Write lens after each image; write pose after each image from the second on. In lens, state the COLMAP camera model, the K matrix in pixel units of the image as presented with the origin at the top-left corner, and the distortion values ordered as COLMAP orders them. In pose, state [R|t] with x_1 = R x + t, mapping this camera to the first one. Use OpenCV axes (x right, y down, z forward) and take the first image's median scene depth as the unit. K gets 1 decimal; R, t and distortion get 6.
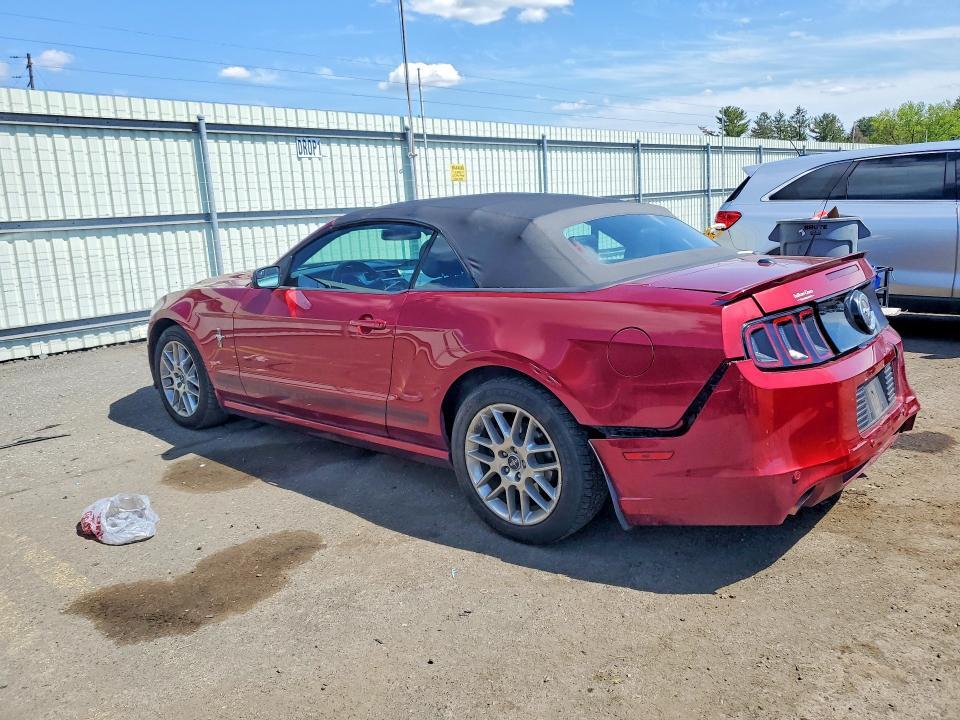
lens RADIAL K [[759.0, 0, 480.0], [0, 759.0, 360.0], [0, 0, 1]] dist [0.003655, 0.003429]
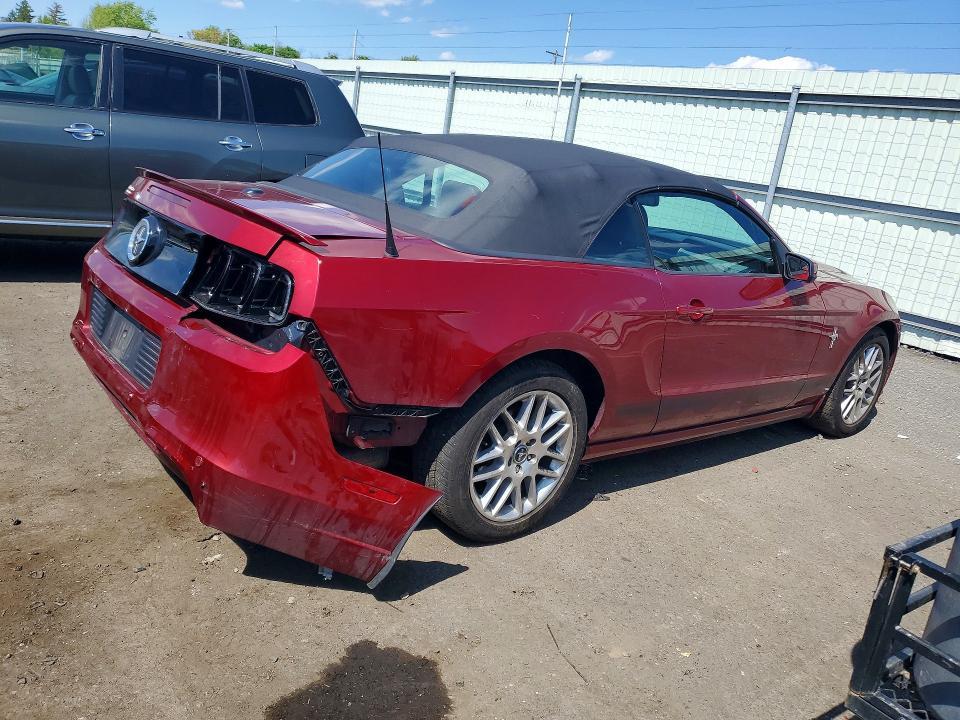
lens RADIAL K [[802.7, 0, 480.0], [0, 802.7, 360.0], [0, 0, 1]] dist [-0.002523, 0.005962]
pose [[-0.196862, 0.272201, -0.941887, 0.967588], [-0.329023, 0.886633, 0.325001, -0.268341], [0.923574, 0.373883, -0.084984, 1.072884]]
